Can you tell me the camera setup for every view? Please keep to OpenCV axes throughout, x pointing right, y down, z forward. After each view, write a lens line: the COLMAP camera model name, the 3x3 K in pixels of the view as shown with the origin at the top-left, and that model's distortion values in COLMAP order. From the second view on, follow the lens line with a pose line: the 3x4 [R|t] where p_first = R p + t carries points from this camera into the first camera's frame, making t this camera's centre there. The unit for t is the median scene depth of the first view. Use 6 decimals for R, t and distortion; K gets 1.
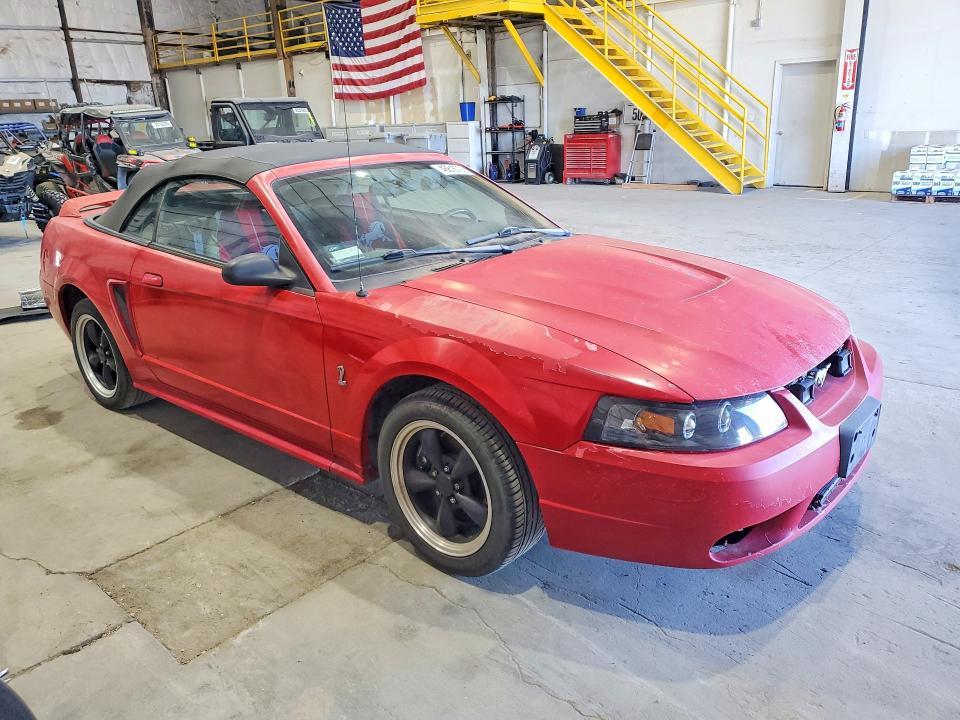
lens RADIAL K [[751.6, 0, 482.3], [0, 751.6, 352.7], [0, 0, 1]] dist [0.030395, -0.001298]
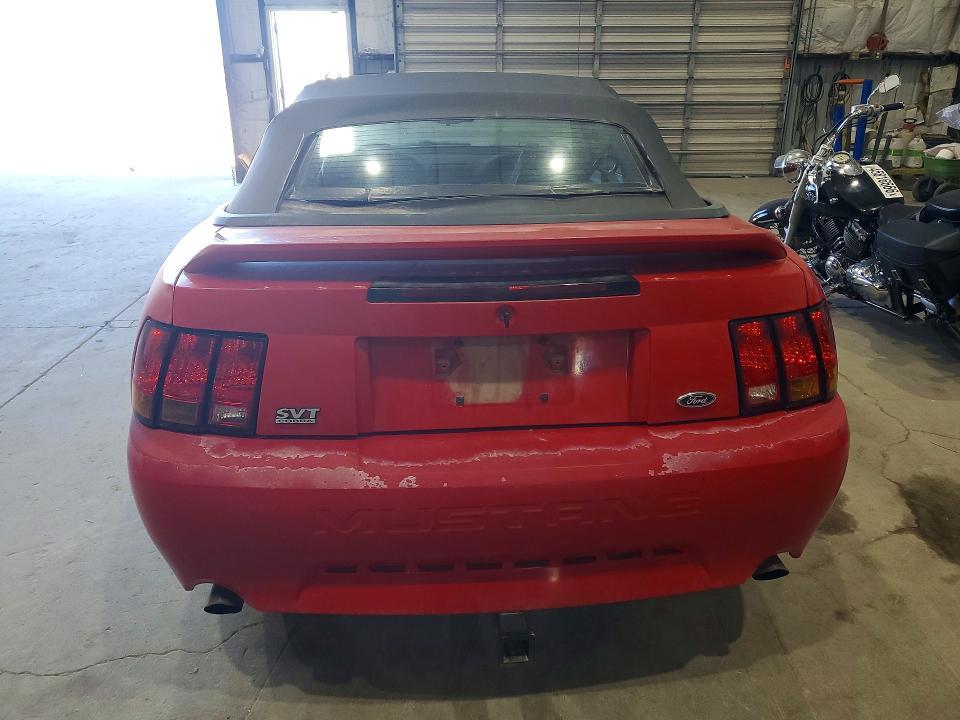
lens RADIAL K [[751.6, 0, 481.8], [0, 751.6, 356.3], [0, 0, 1]] dist [0.030395, -0.001298]
pose [[-0.720341, -0.206683, 0.662111, -0.718813], [0.242412, 0.819363, 0.519501, -0.373154], [-0.649881, 0.534721, -0.540118, 1.343737]]
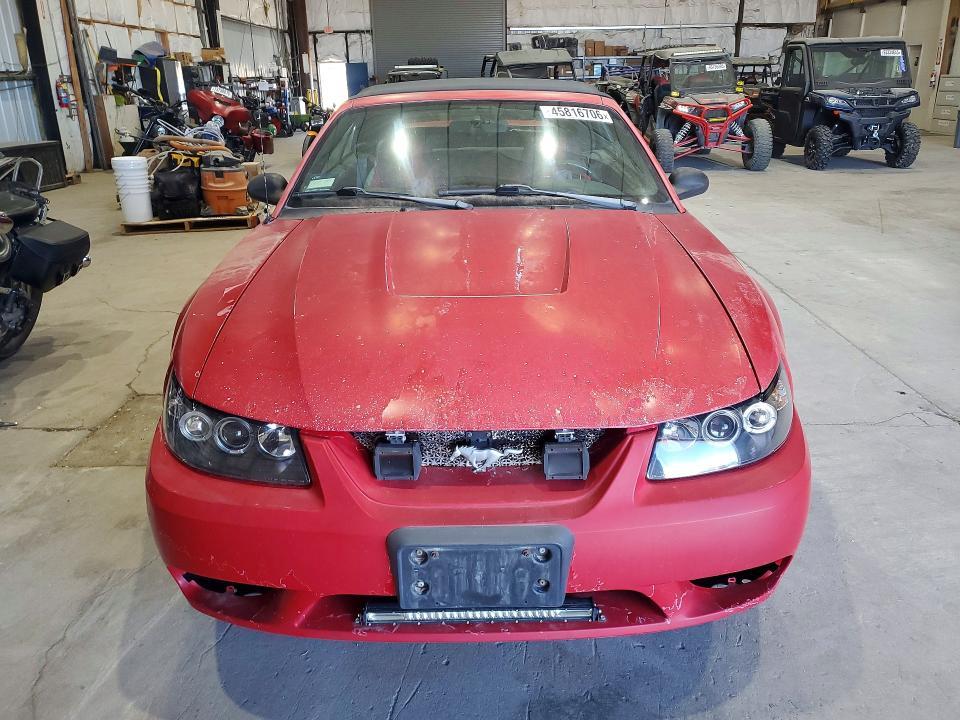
lens RADIAL K [[751.6, 0, 479.3], [0, 751.6, 360.7], [0, 0, 1]] dist [0.030395, -0.001298]
pose [[0.653615, 0.292736, -0.697920, 0.473518], [-0.242222, 0.954574, 0.173542, -0.085839], [0.717018, 0.055622, 0.694832, 0.300649]]
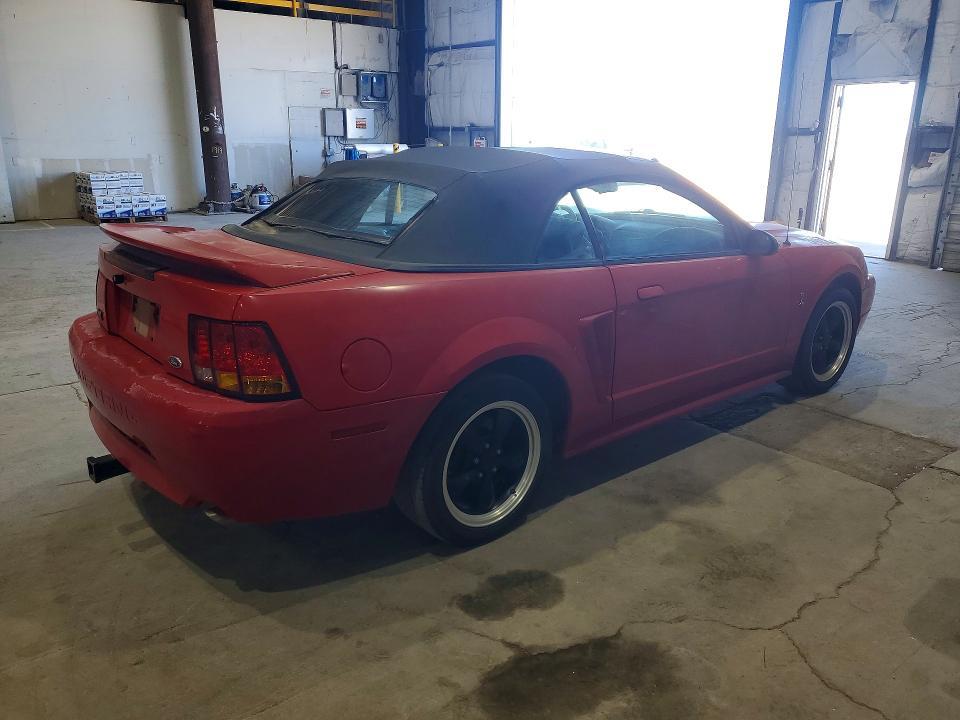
lens RADIAL K [[751.6, 0, 483.3], [0, 751.6, 364.7], [0, 0, 1]] dist [0.030395, -0.001298]
pose [[0.133765, -0.249068, 0.959204, -1.030341], [0.282467, 0.937335, 0.203998, -0.194349], [-0.949905, 0.243656, 0.195736, 0.799677]]
